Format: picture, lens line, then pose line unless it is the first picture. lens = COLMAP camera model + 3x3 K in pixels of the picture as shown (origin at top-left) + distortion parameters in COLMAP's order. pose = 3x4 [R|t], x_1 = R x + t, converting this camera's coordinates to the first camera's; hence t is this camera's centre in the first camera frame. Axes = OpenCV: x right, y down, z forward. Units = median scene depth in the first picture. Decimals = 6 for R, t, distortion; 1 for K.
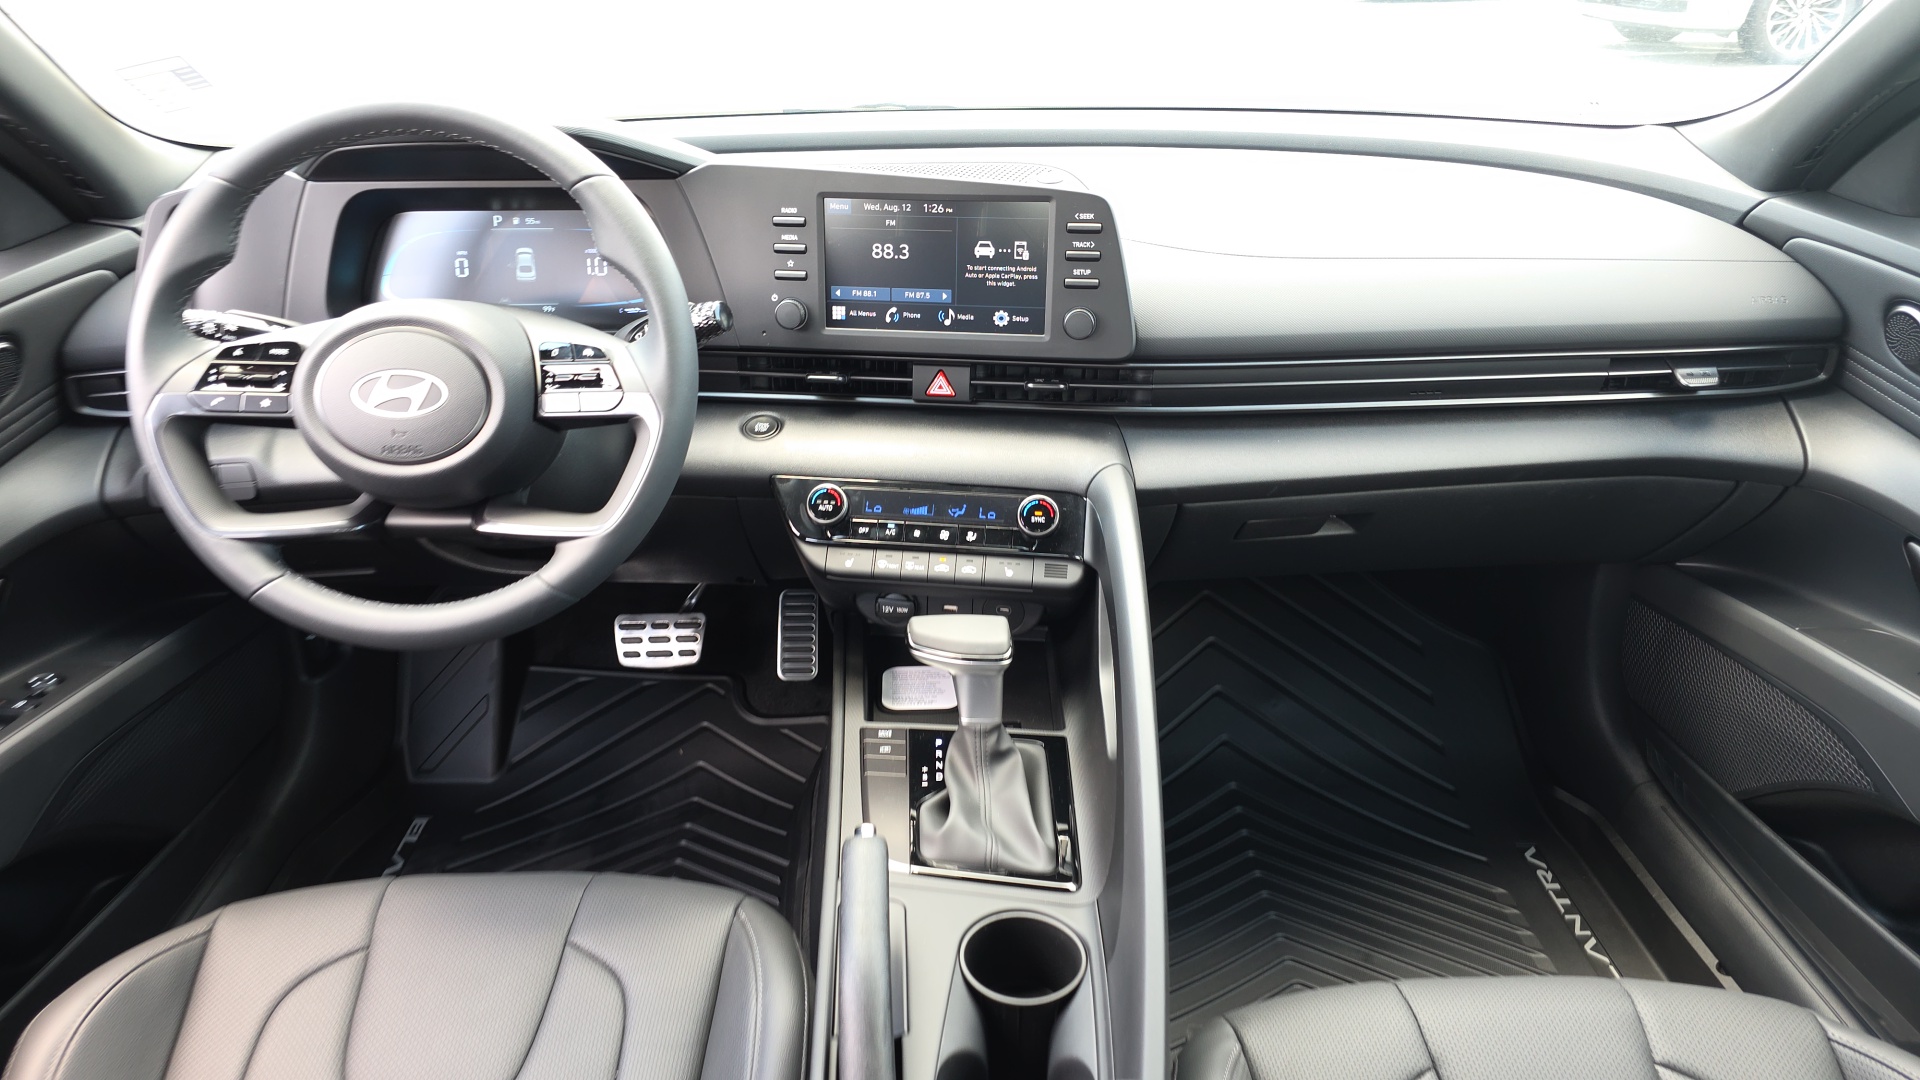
lens RADIAL K [[1311.4, 0, 931.0], [0, 1311.4, 545.2], [0, 0, 1]] dist [0.088882, -0.097572]
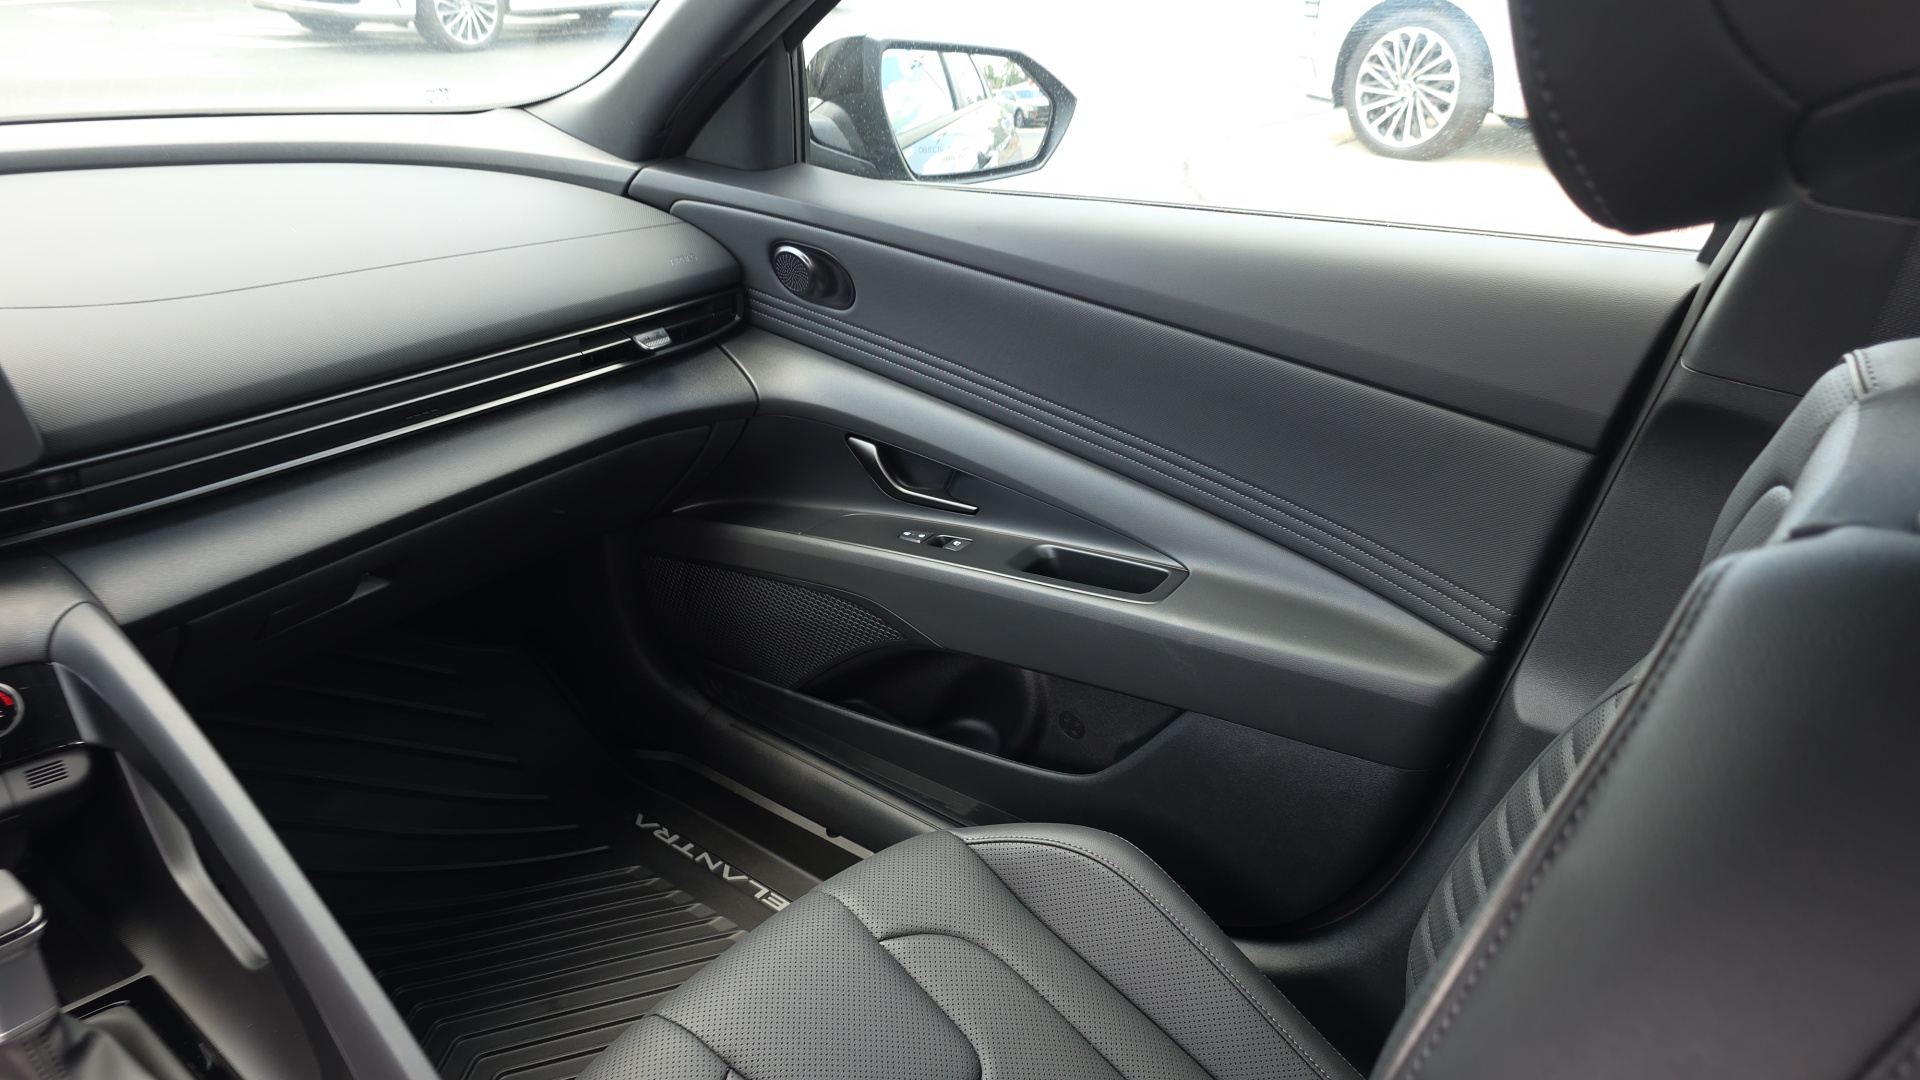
lens RADIAL K [[1312.5, 0, 994.0], [0, 1312.5, 535.6], [0, 0, 1]] dist [0.067608, -0.064612]
pose [[0.610227, -0.309739, 0.729167, -0.076824], [0.311712, 0.940036, 0.138446, -0.040776], [-0.728325, 0.142807, 0.670185, 0.122311]]
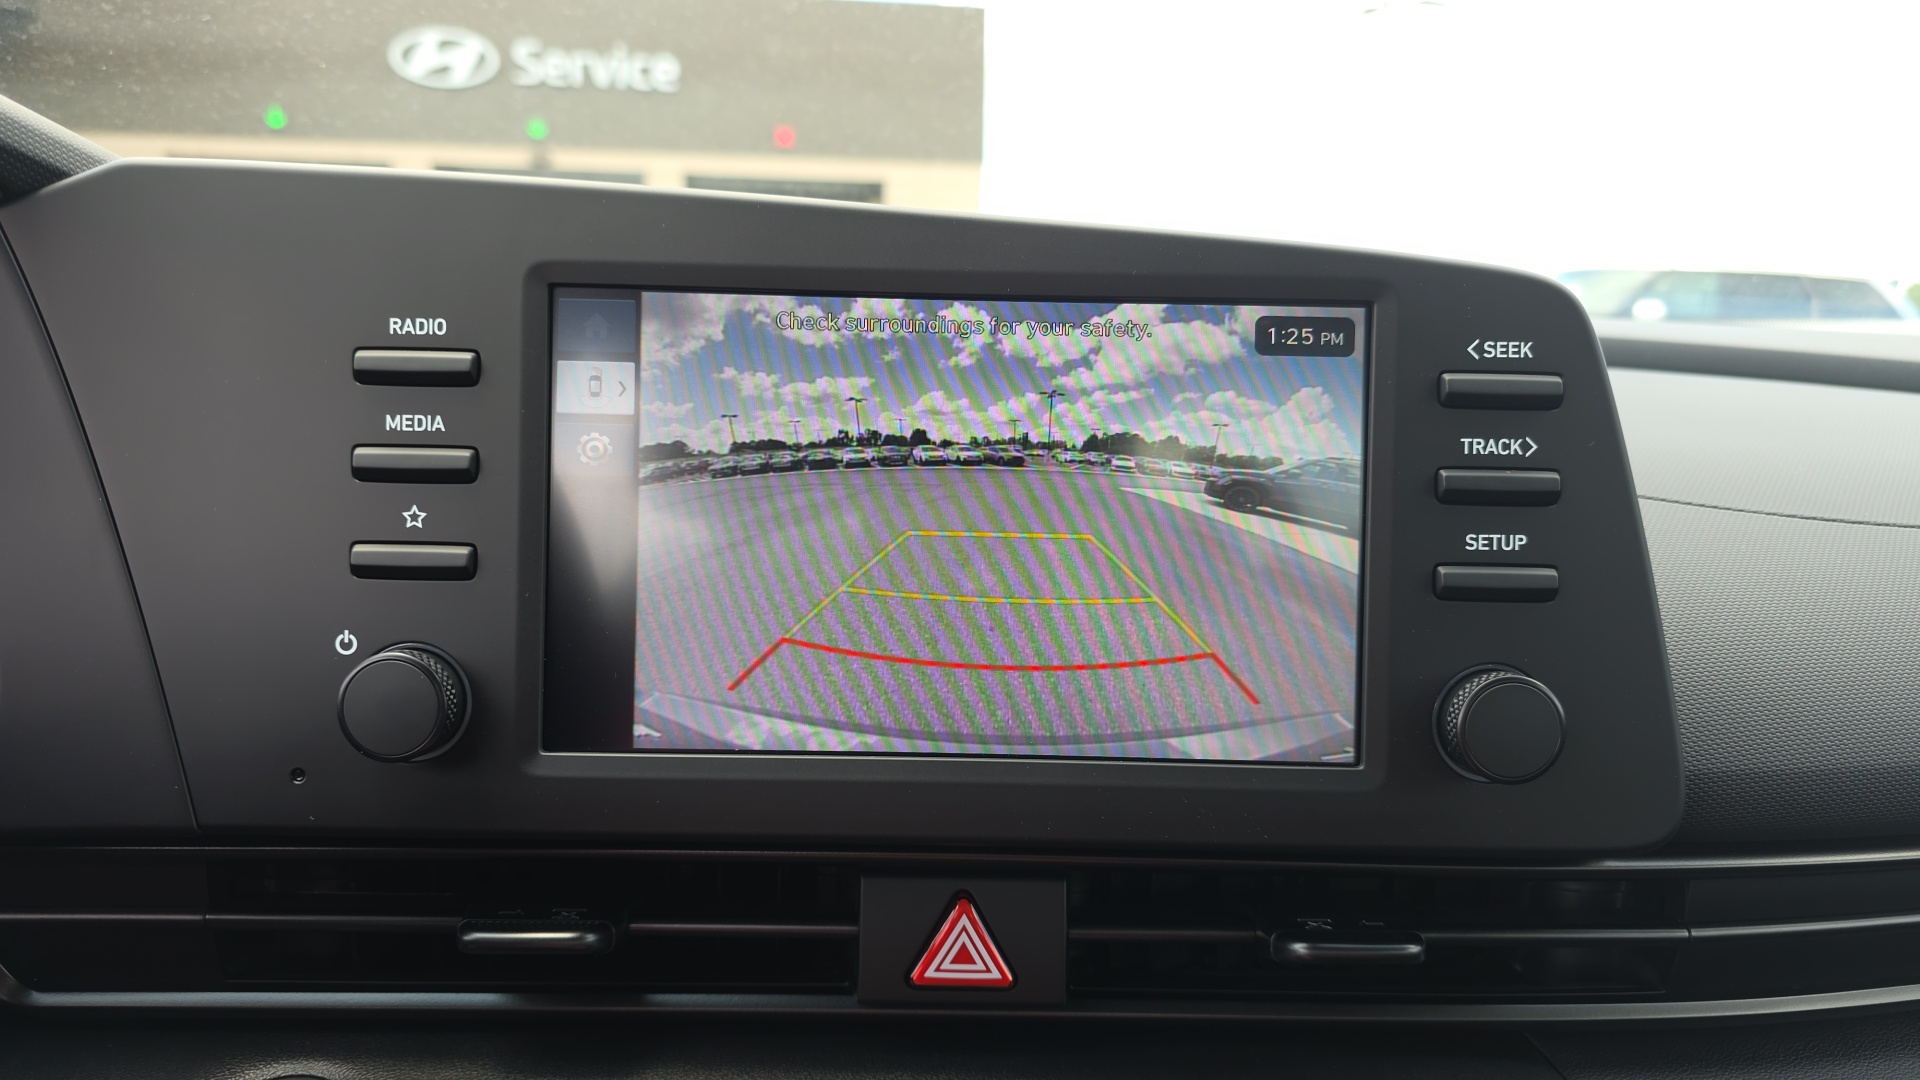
lens RADIAL K [[1318.1, 0, 955.7], [0, 1318.1, 533.9], [0, 0, 1]] dist [0.041759, -0.052780]
pose [[0.984336, 0.011860, 0.175901, -0.045582], [0.041934, 0.953349, -0.298943, -0.125101], [-0.171241, 0.301637, 0.937919, 0.728355]]
